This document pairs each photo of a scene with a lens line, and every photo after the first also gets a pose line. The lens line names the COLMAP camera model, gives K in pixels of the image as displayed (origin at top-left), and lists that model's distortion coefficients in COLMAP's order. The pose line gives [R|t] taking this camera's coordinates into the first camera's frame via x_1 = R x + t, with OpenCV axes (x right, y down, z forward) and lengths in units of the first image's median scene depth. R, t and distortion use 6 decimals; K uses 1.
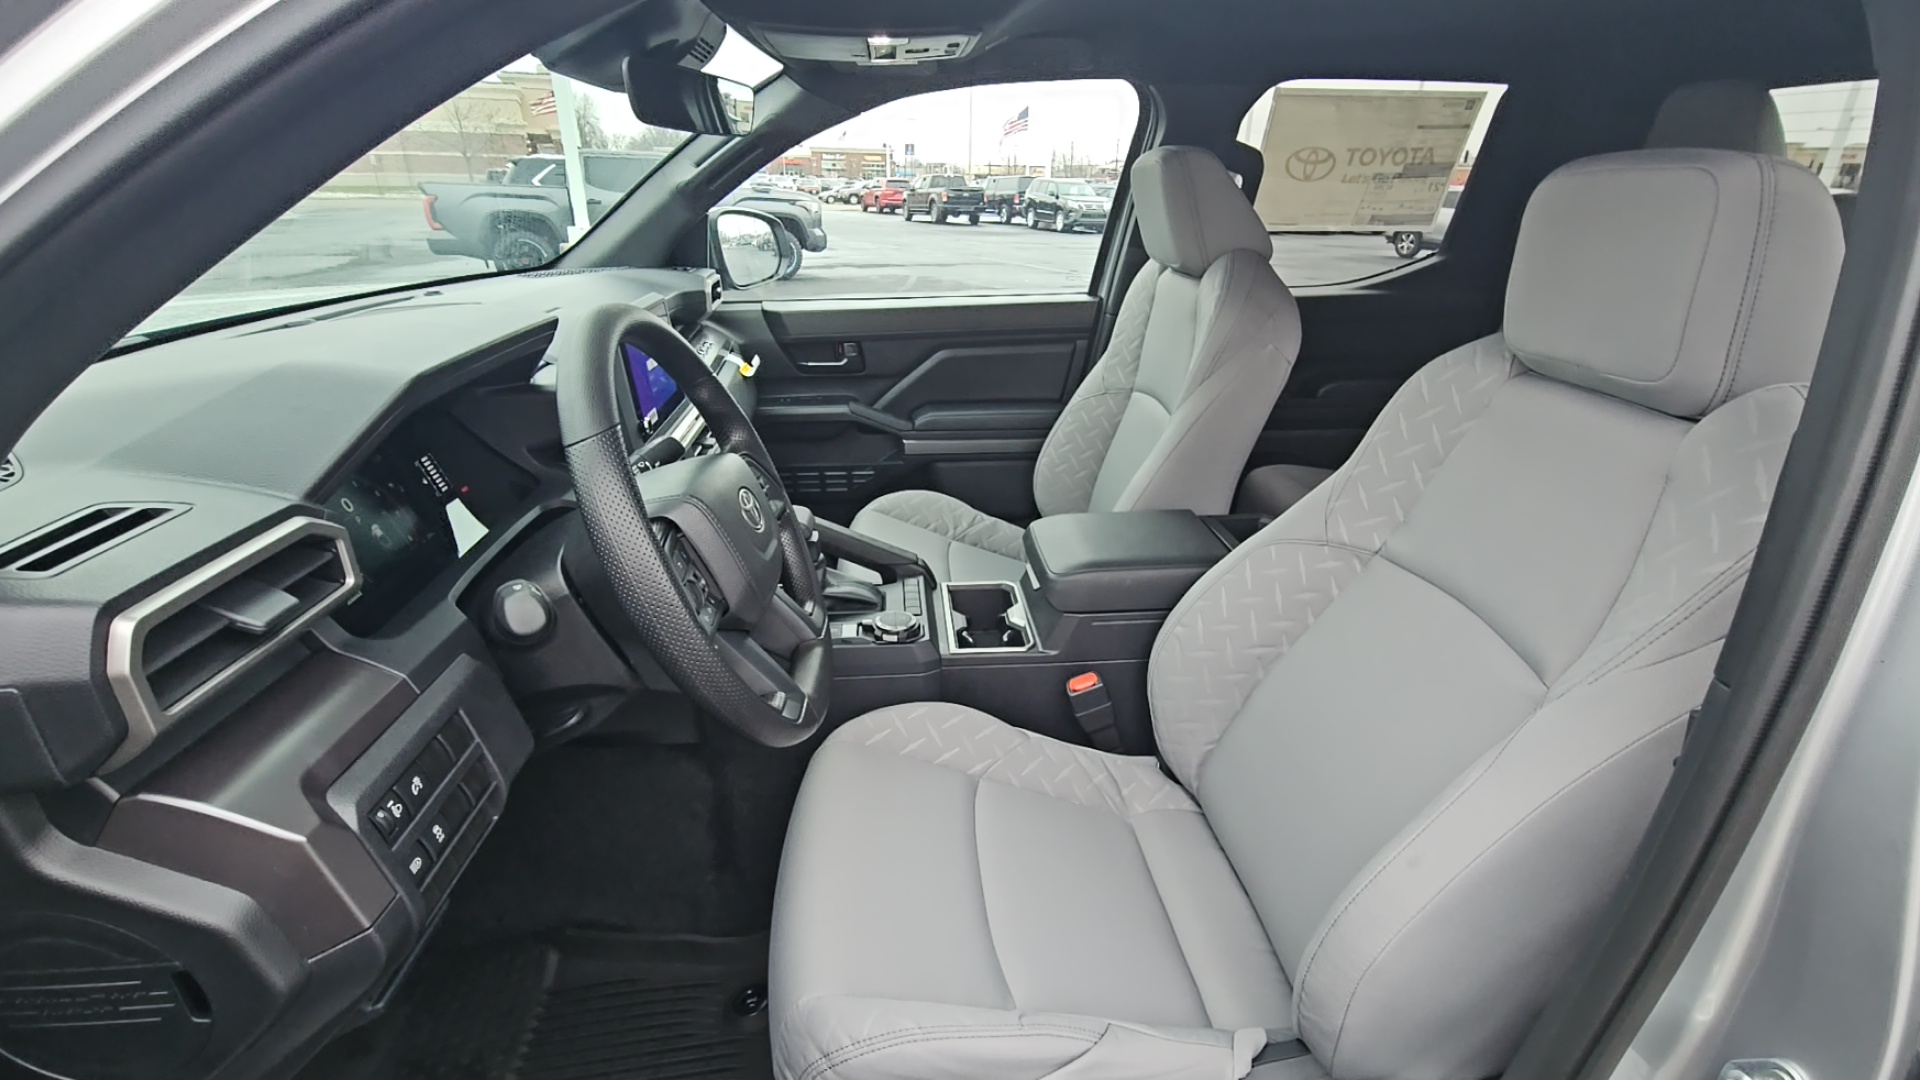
lens RADIAL K [[855.7, 0, 978.4], [0, 855.7, 545.8], [0, 0, 1]] dist [0.010044, -0.005980]
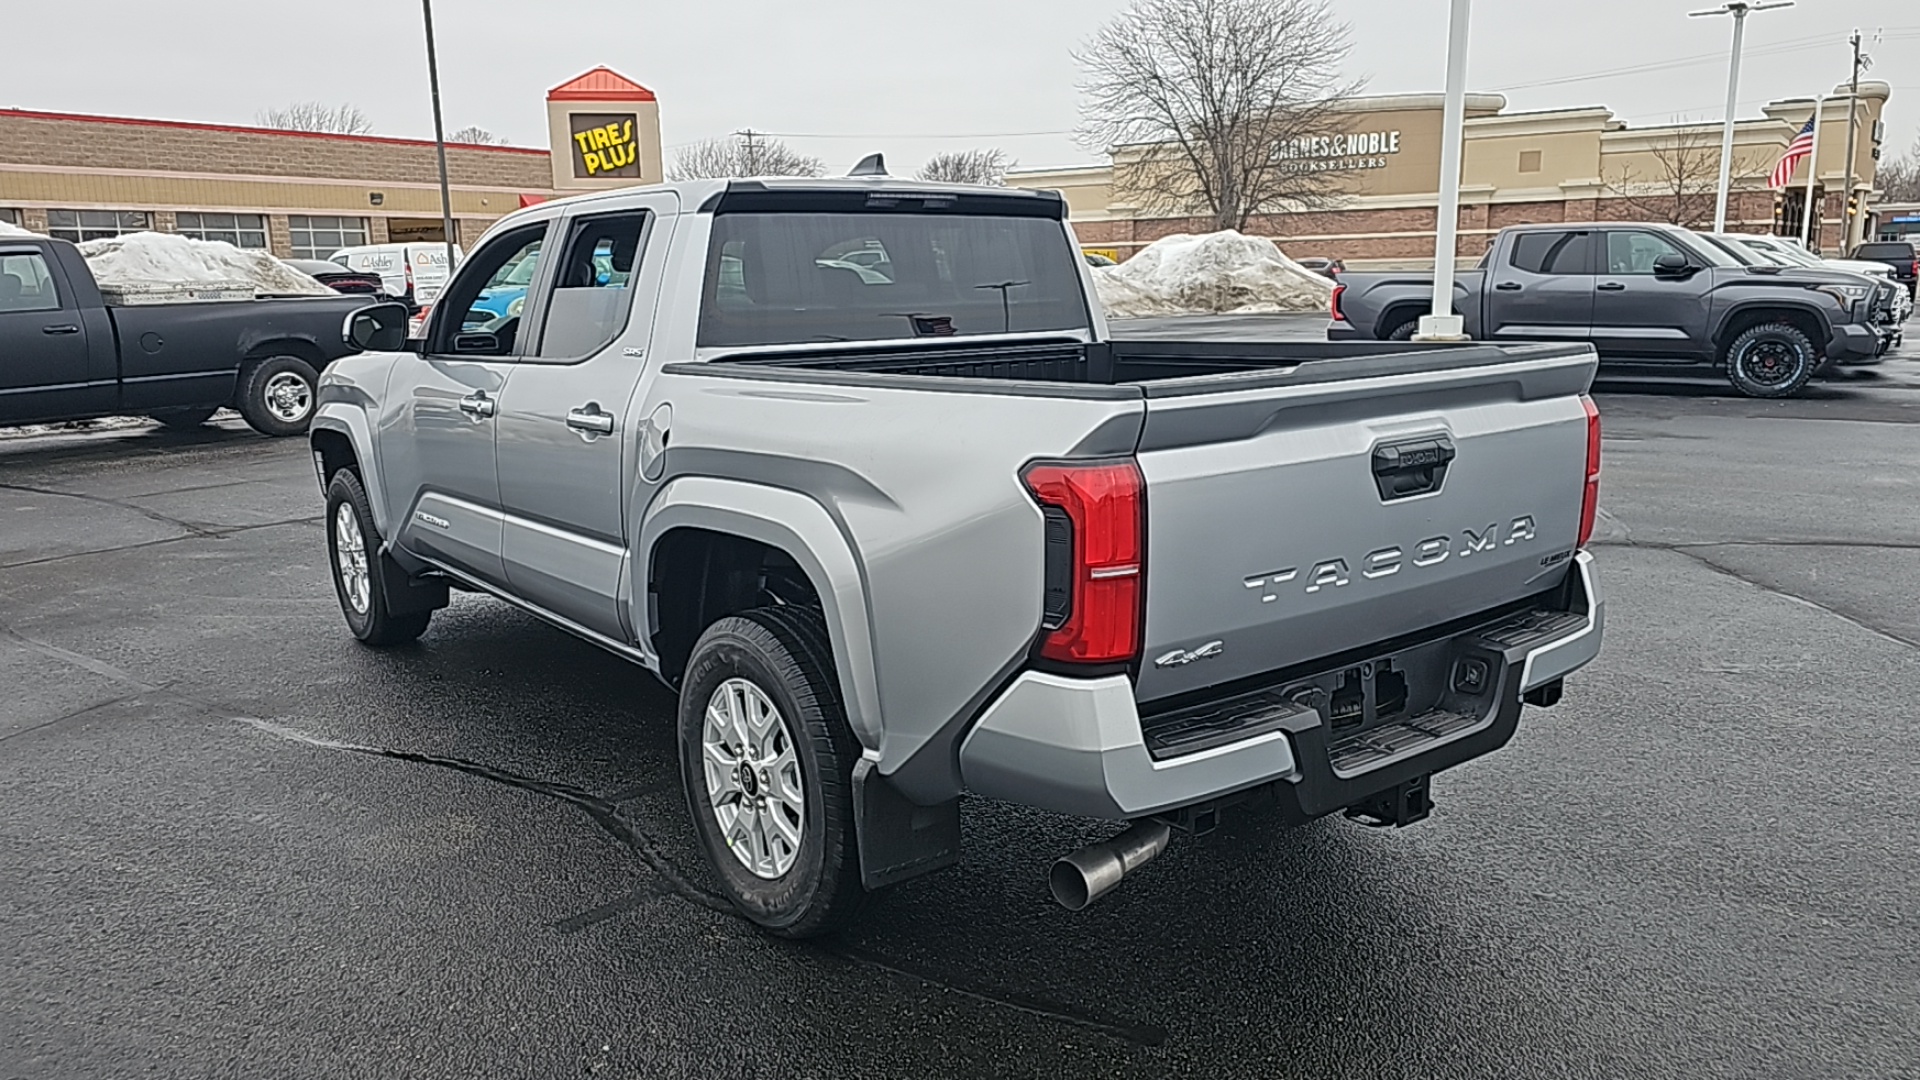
lens RADIAL K [[1367.9, 0, 954.5], [0, 1367.9, 543.1], [0, 0, 1]] dist [0.079159, -0.057832]
pose [[0.531051, 0.144372, -0.834950, 3.037695], [-0.308080, 0.950838, -0.031536, 0.202712], [0.789349, 0.273979, 0.549422, -0.463464]]
